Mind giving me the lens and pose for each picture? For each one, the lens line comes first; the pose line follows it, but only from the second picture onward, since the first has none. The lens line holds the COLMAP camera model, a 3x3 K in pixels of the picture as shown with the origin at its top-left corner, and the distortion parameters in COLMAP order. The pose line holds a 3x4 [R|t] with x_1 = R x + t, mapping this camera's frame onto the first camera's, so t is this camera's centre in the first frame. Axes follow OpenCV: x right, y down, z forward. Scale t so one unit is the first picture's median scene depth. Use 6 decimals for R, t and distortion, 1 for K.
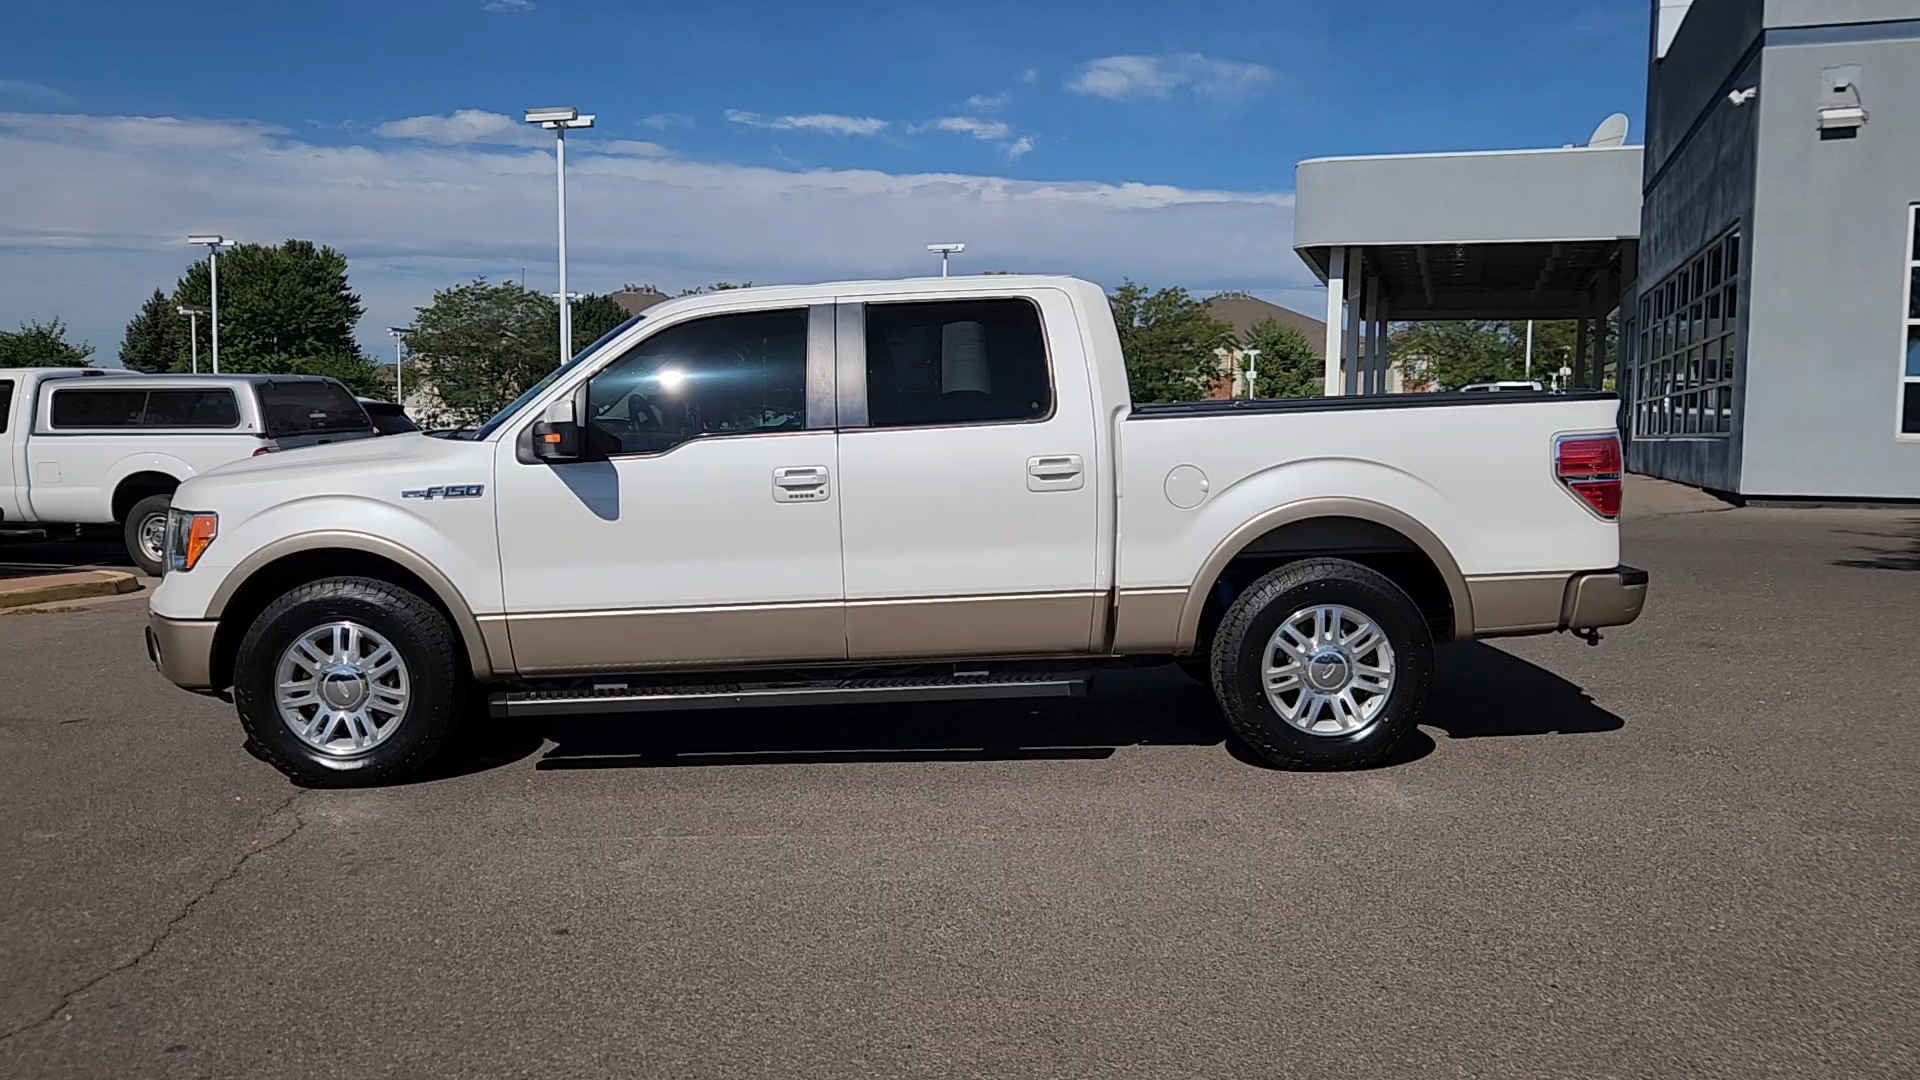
lens RADIAL K [[1627.5, 0, 946.2], [0, 1627.5, 537.6], [0, 0, 1]] dist [0.039033, -0.037845]
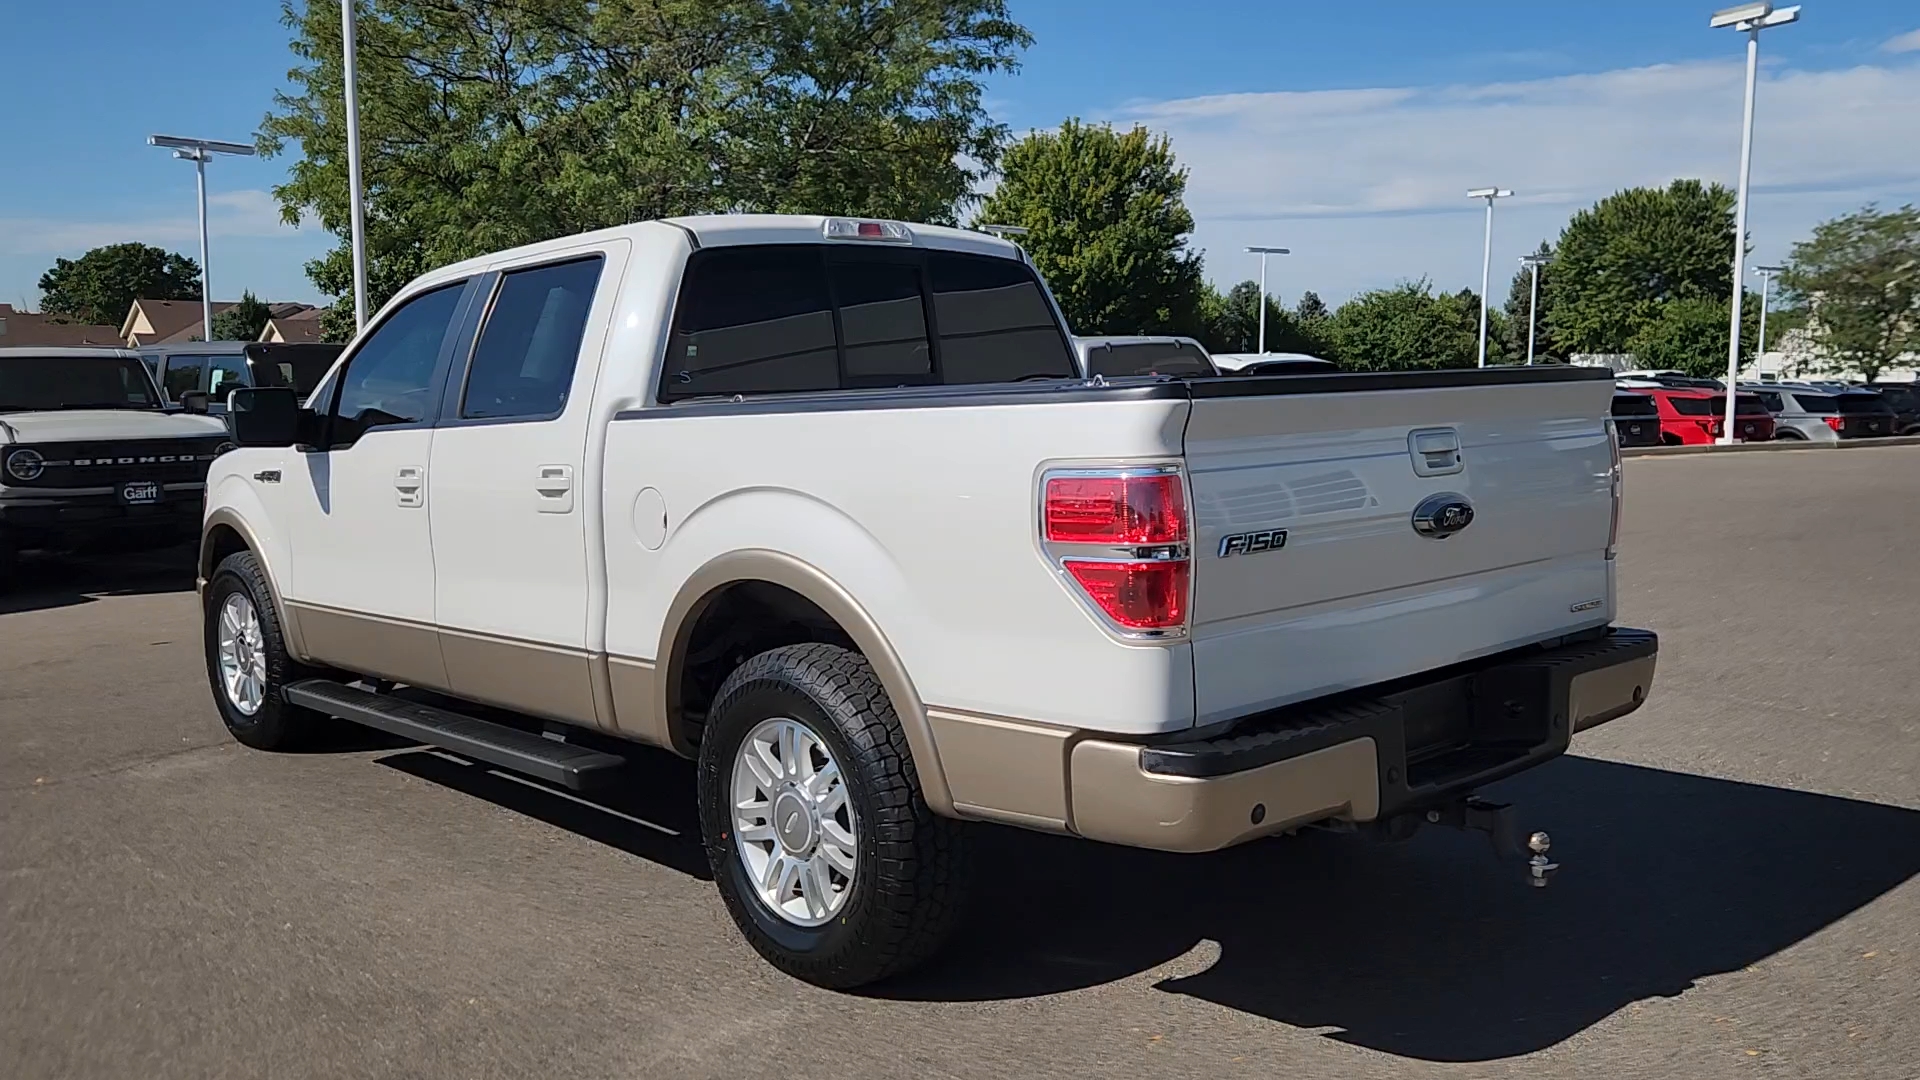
lens RADIAL K [[1627.5, 0, 948.6], [0, 1627.5, 540.0], [0, 0, 1]] dist [0.039033, -0.037845]
pose [[0.671799, 0.074653, -0.736962, 0.681684], [-0.049107, 0.997208, 0.056250, -0.061635], [0.739104, -0.001598, 0.673590, 0.576198]]
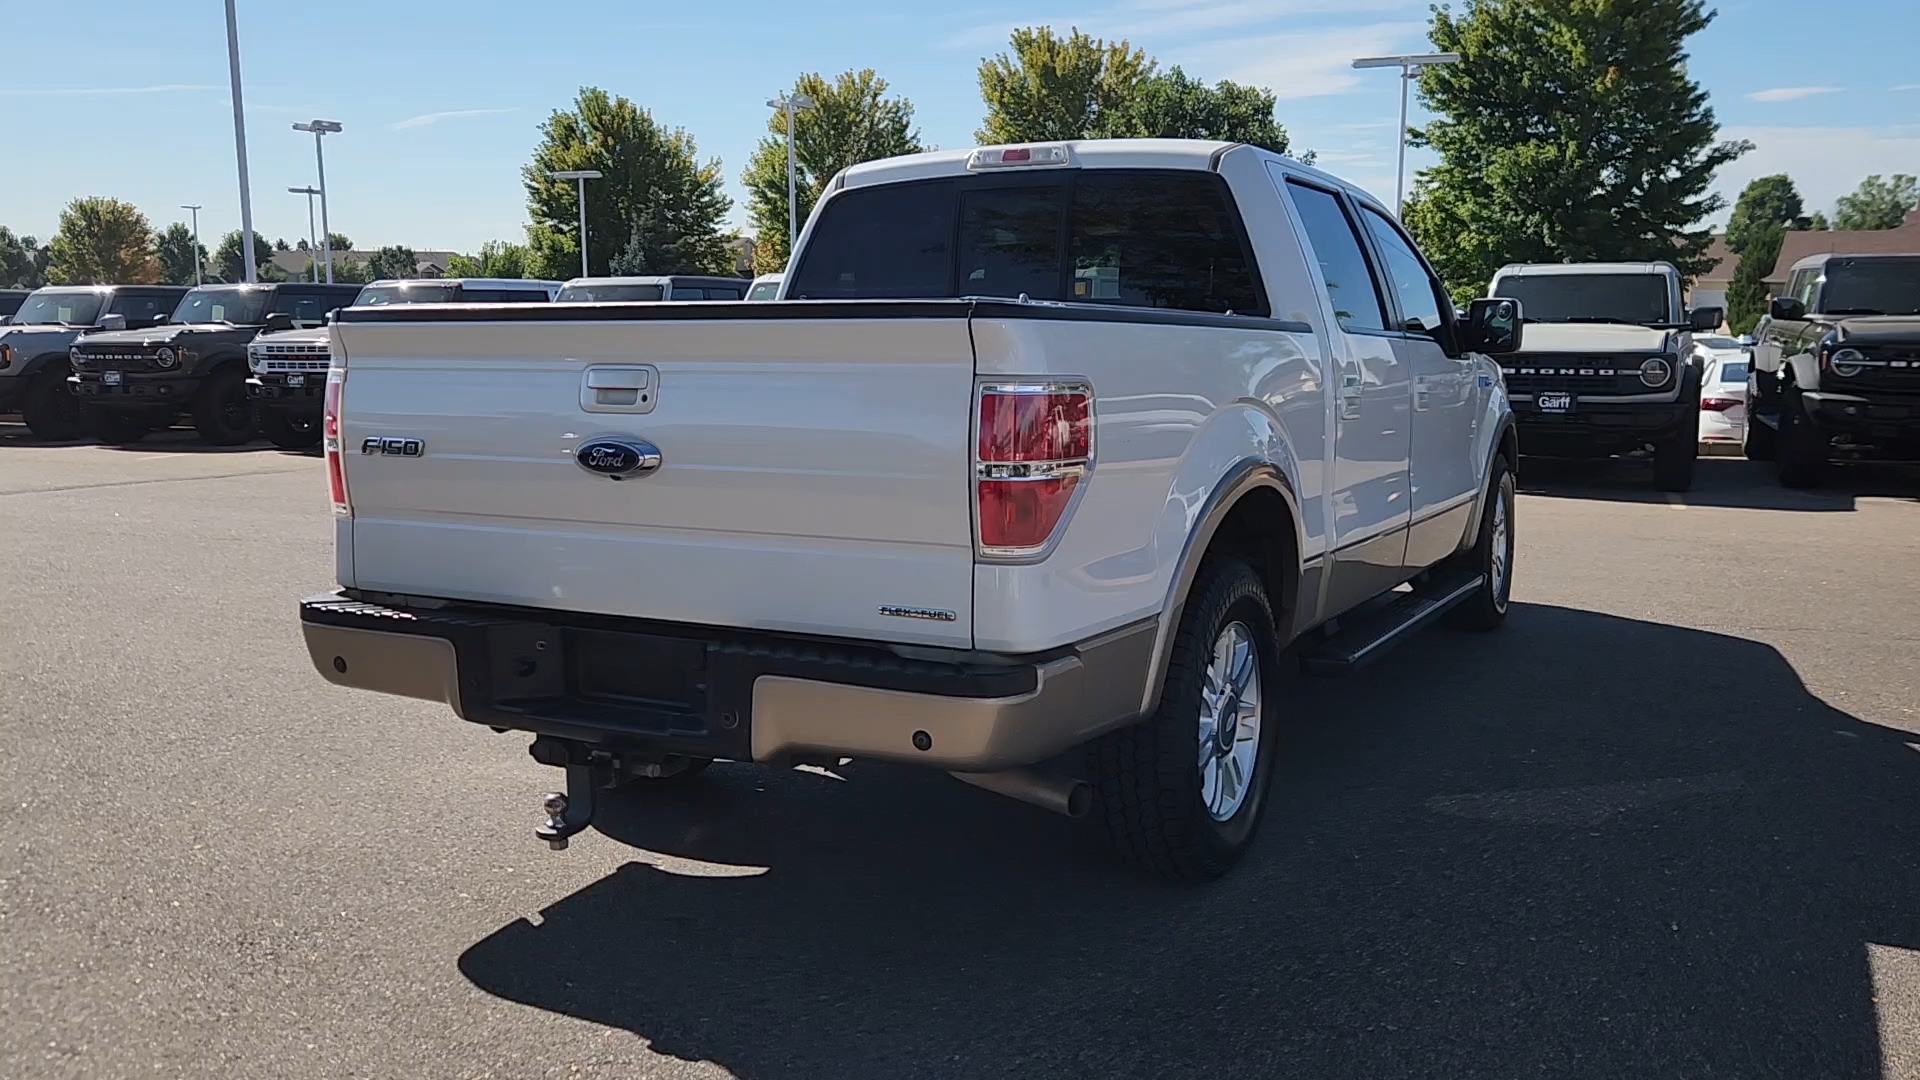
lens RADIAL K [[1627.5, 0, 945.9], [0, 1627.5, 546.3], [0, 0, 1]] dist [0.039033, -0.037845]
pose [[-0.470318, 0.139451, -0.871409, 0.797155], [-0.061354, 0.979880, 0.189924, -0.124197], [0.880362, 0.142789, -0.452299, 1.397352]]
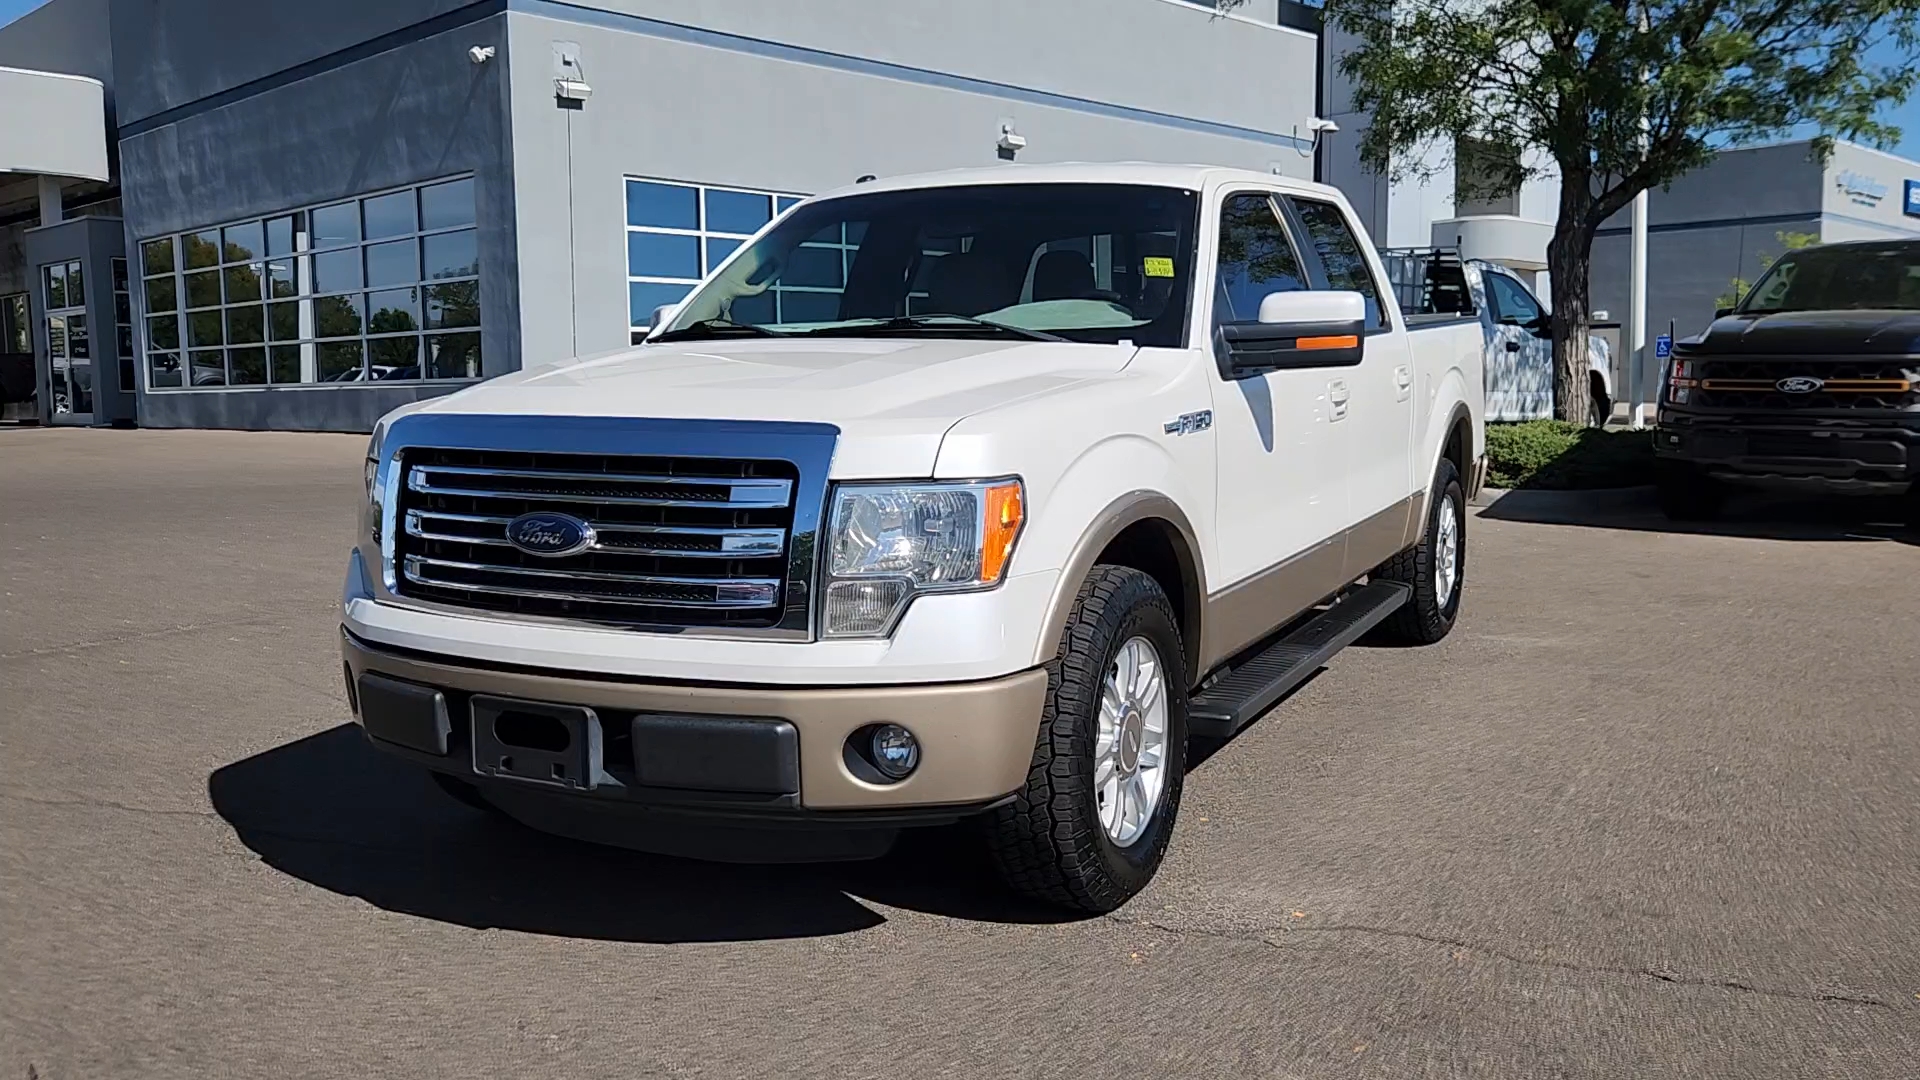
lens RADIAL K [[1627.5, 0, 961.1], [0, 1627.5, 554.1], [0, 0, 1]] dist [0.039033, -0.037845]
pose [[0.454709, -0.105272, 0.884397, -0.895667], [0.075949, 0.993956, 0.079264, -0.032065], [-0.887396, 0.031127, 0.459956, 0.709675]]
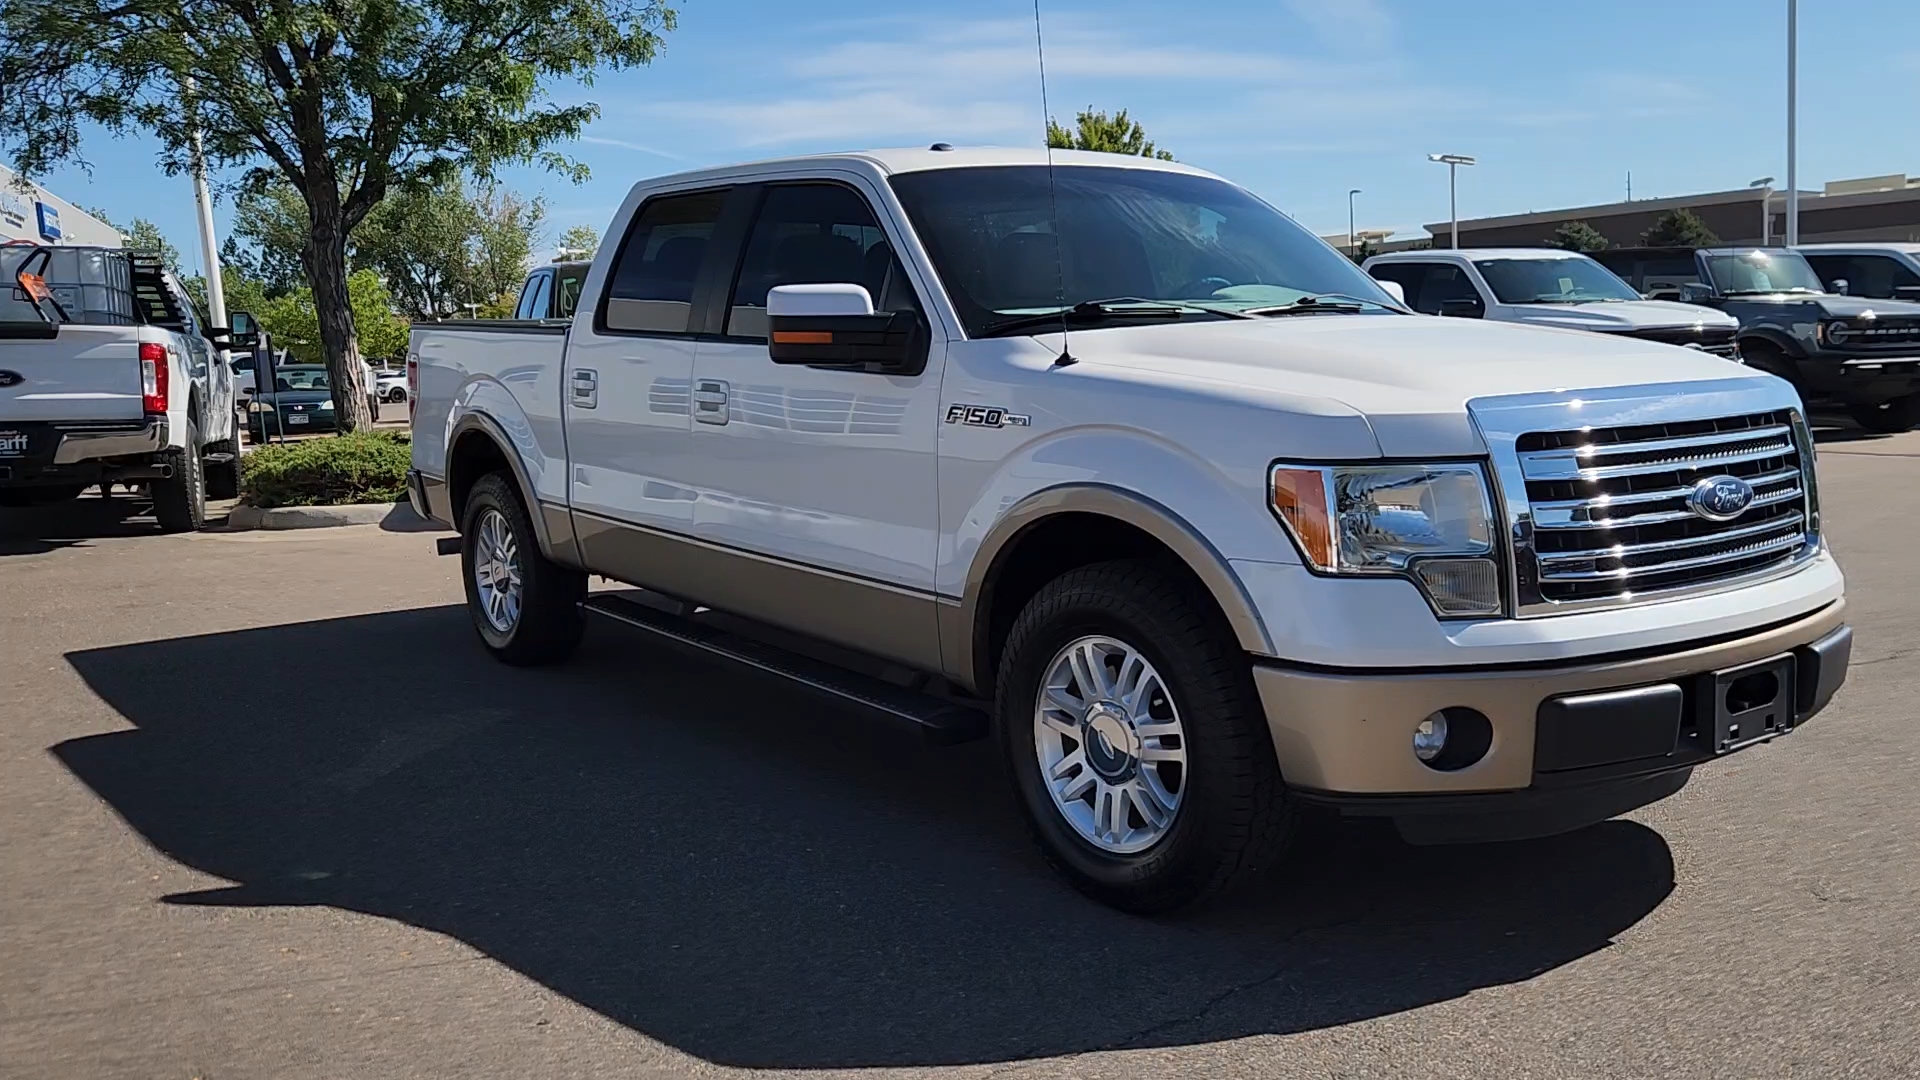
lens RADIAL K [[1627.5, 0, 943.2], [0, 1627.5, 557.6], [0, 0, 1]] dist [0.039033, -0.037845]
pose [[-0.593765, -0.081064, 0.800544, -0.764001], [0.102396, 0.979211, 0.175103, -0.106688], [-0.798096, 0.185943, -0.573121, 1.582669]]
